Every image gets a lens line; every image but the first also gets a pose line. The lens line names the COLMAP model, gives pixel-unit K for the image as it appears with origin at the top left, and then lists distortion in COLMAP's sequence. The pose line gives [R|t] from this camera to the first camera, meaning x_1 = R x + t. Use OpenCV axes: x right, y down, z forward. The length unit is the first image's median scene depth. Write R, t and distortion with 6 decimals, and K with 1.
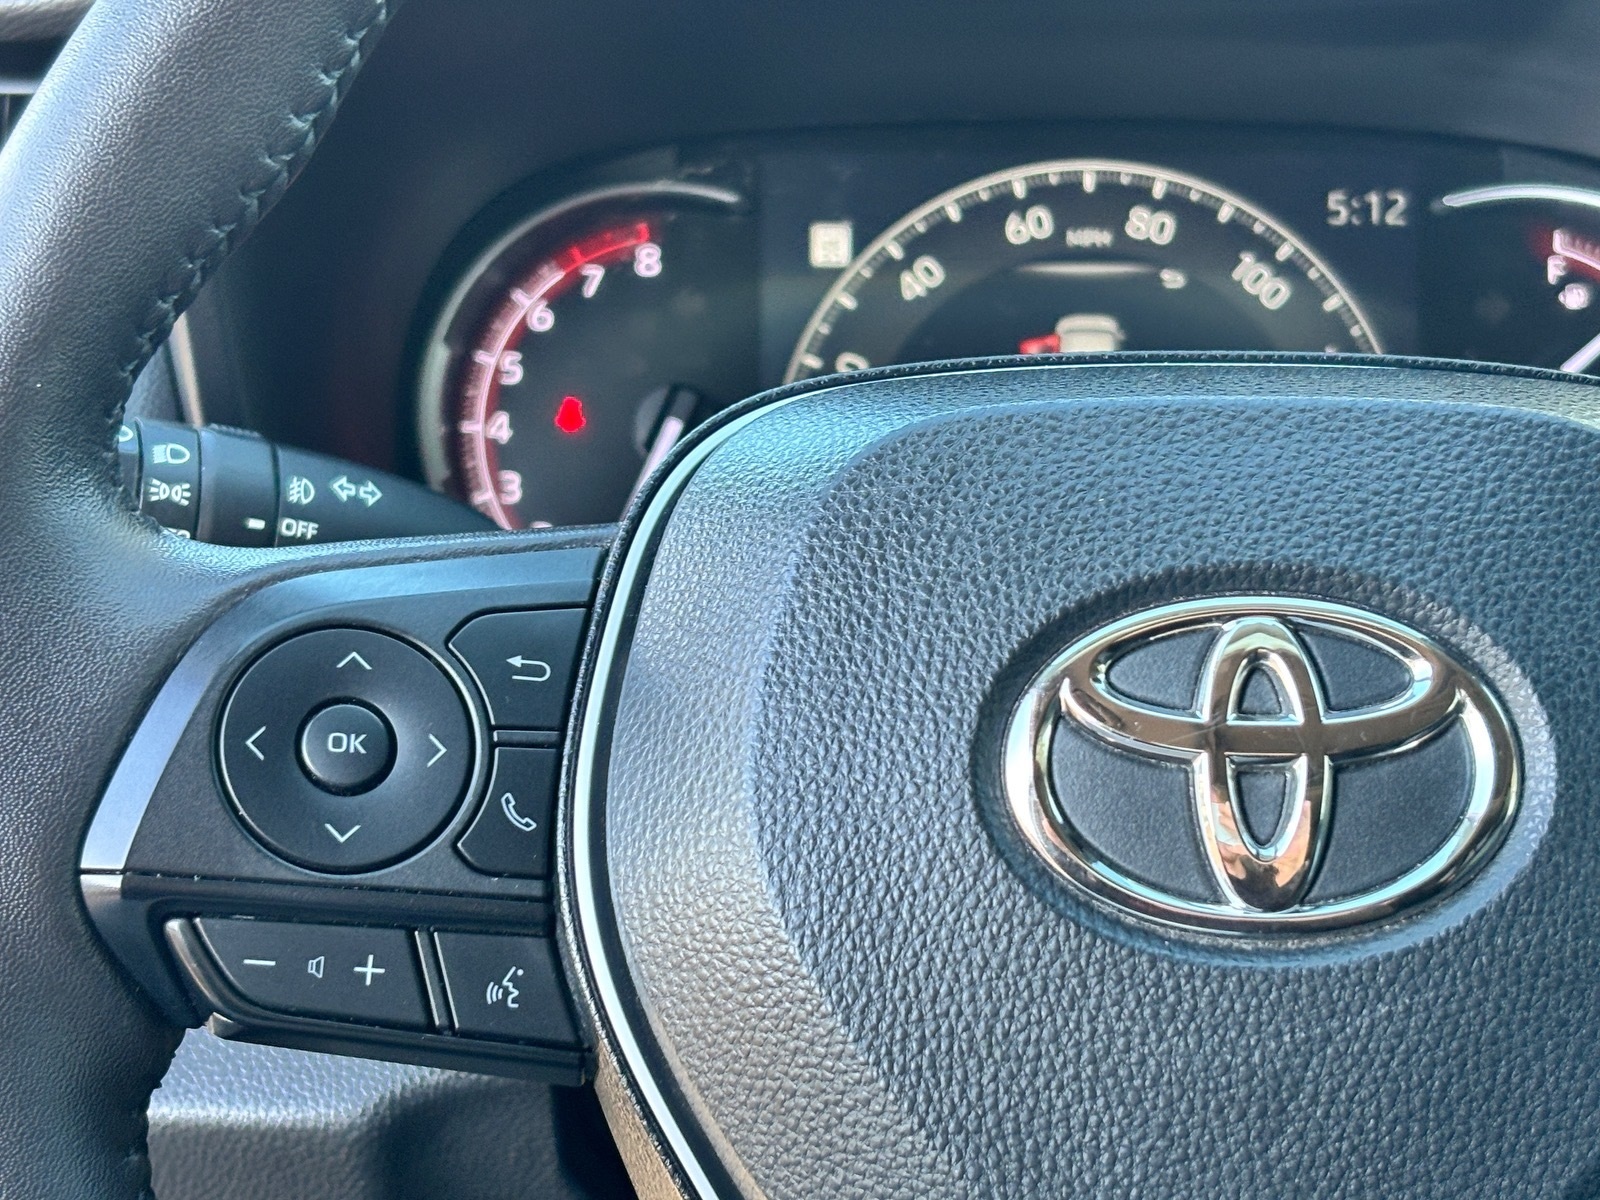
lens RADIAL K [[2970.7, 0, 775.0], [0, 2970.7, 648.8], [0, 0, 1]] dist [0.102874, 0.000000]
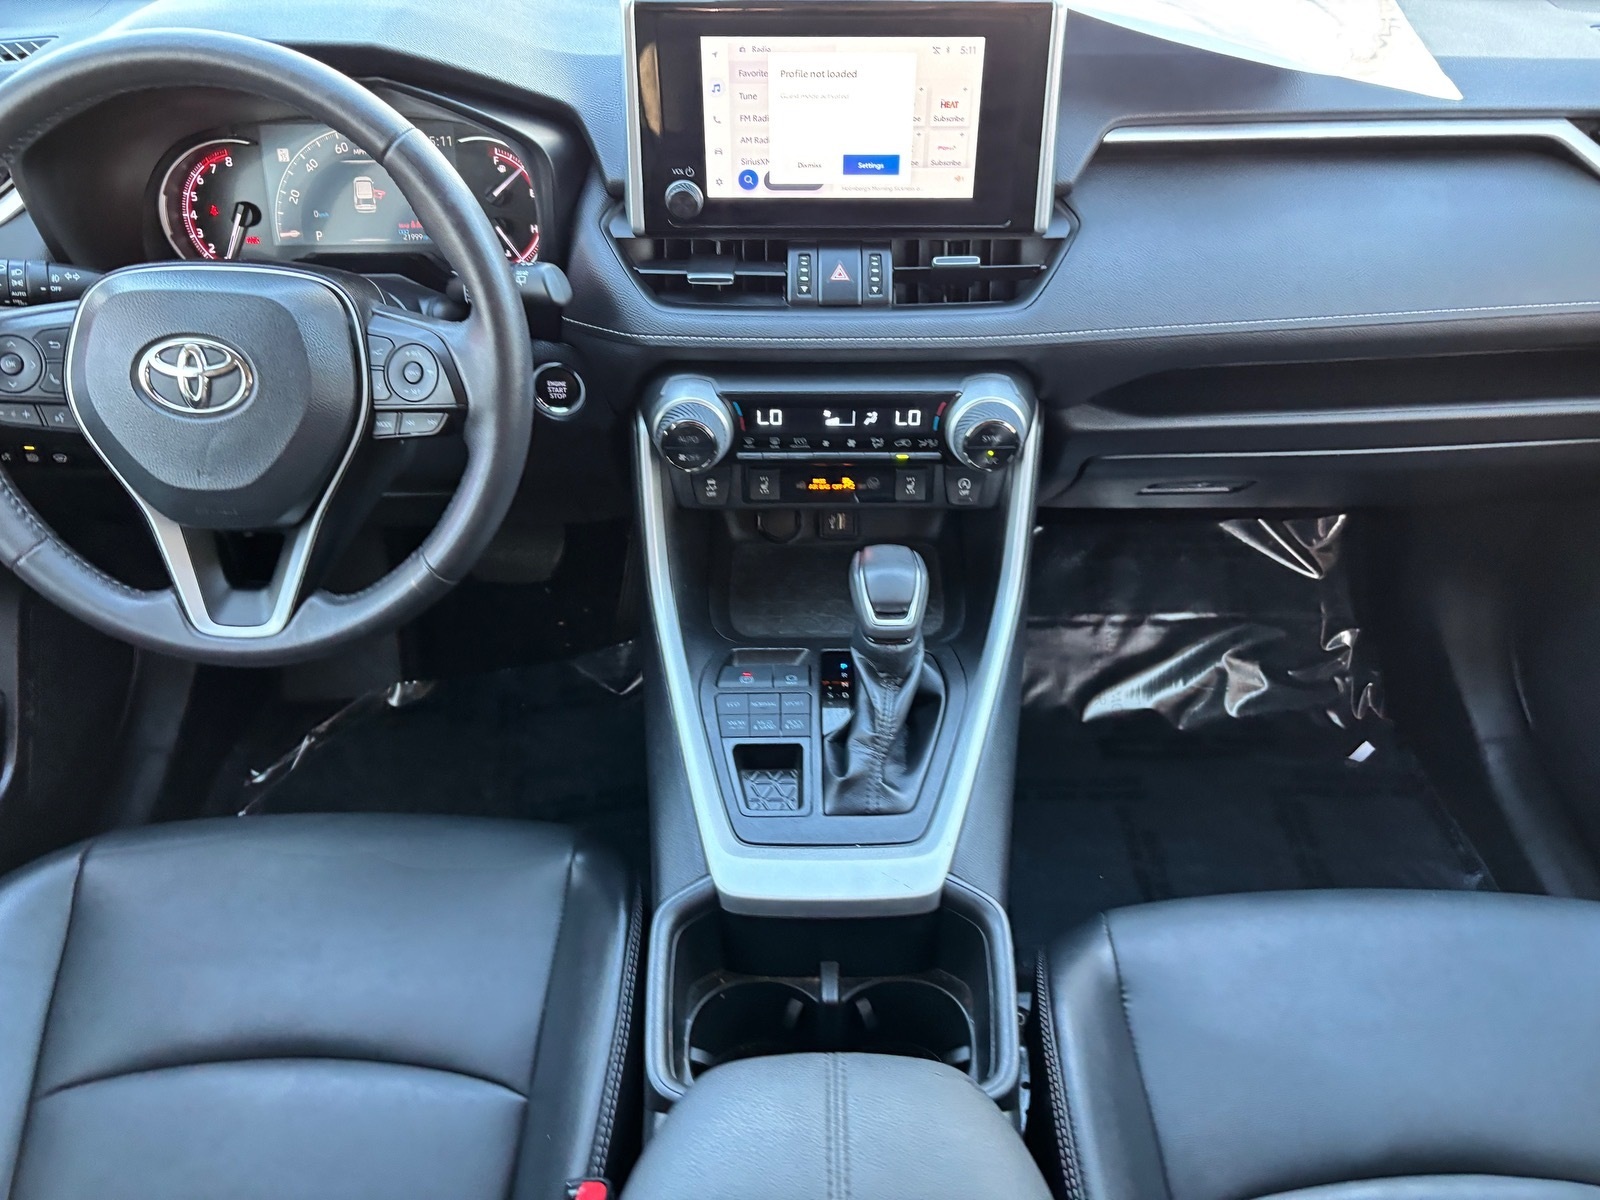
lens RADIAL K [[1228.1, 0, 811.3], [0, 1228.1, 598.3], [0, 0, 1]] dist [0.033056, -0.044079]
pose [[0.999738, -0.022609, -0.003695, 0.628905], [0.022302, 0.923675, 0.382527, -0.199542], [-0.005235, -0.382509, 0.923937, -0.502217]]
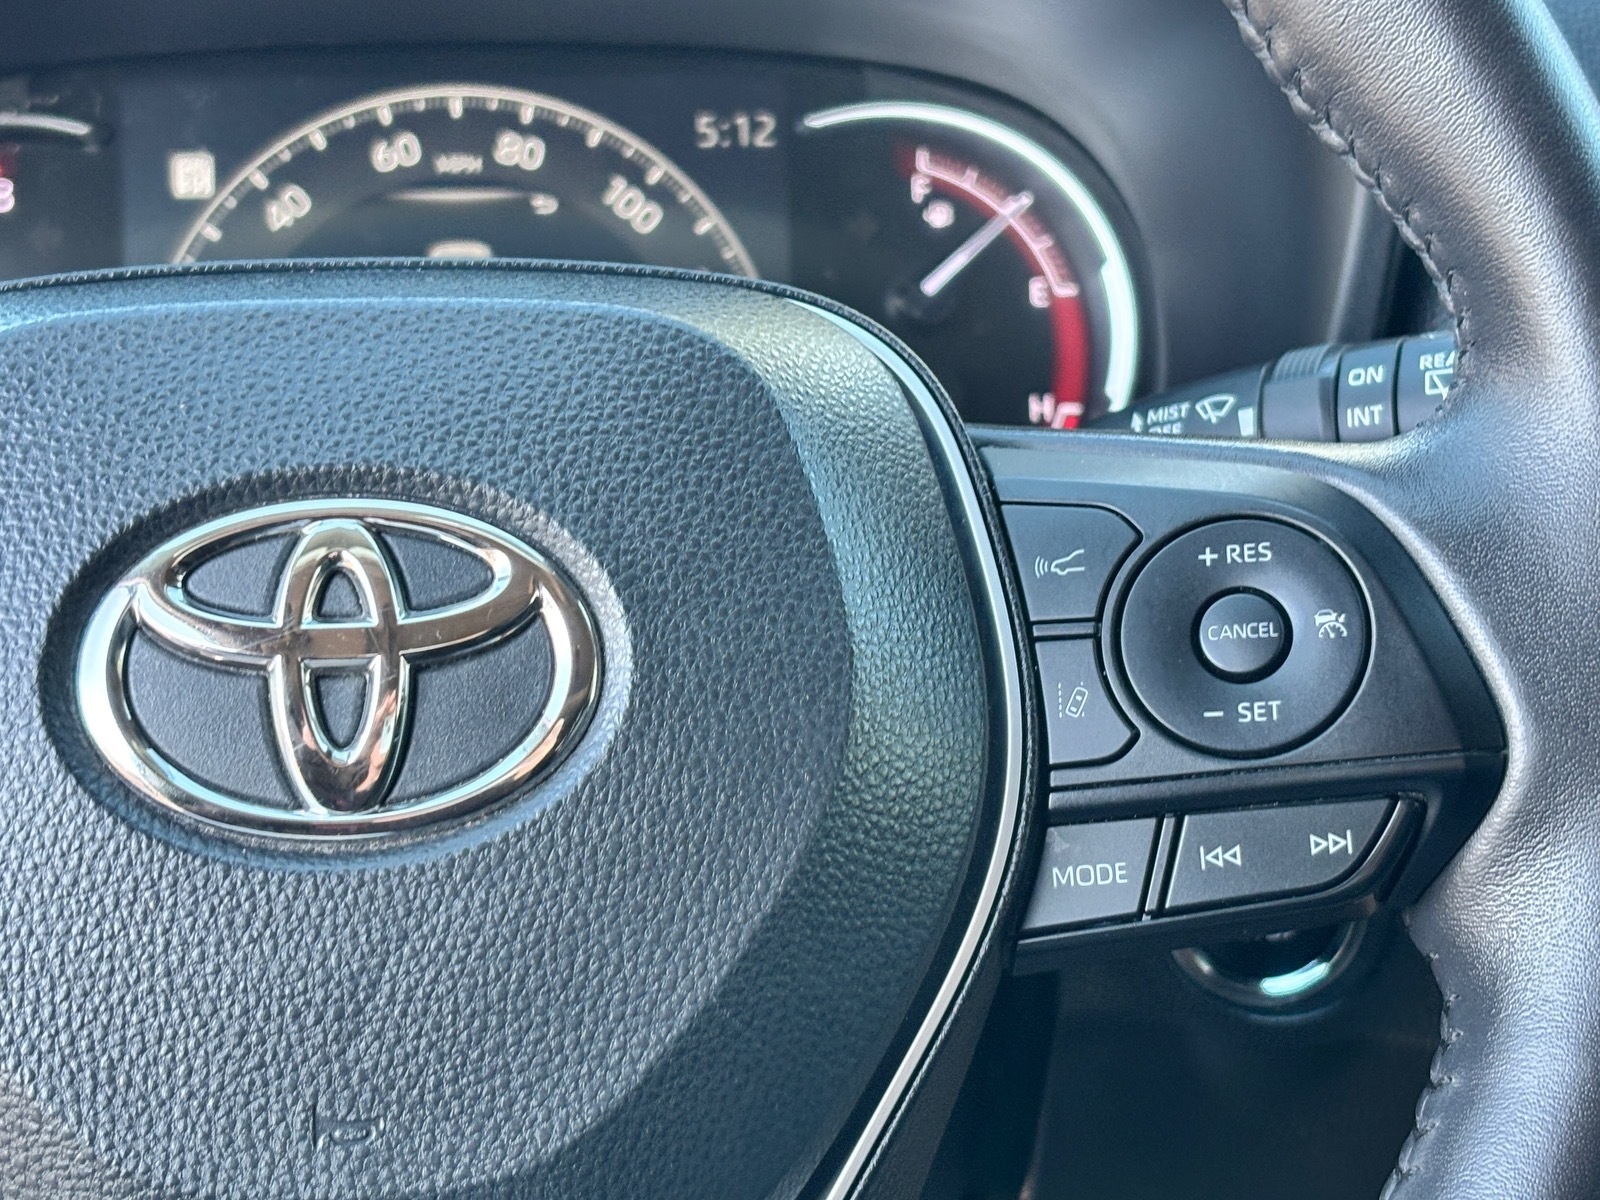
lens RADIAL K [[2970.7, 0, 853.9], [0, 2970.7, 666.1], [0, 0, 1]] dist [0.102874, 0.000000]
pose [[0.994113, -0.038812, 0.101155, 0.133268], [0.036955, 0.999113, 0.020165, 0.014079], [-0.101848, -0.016309, 0.994666, -0.003962]]
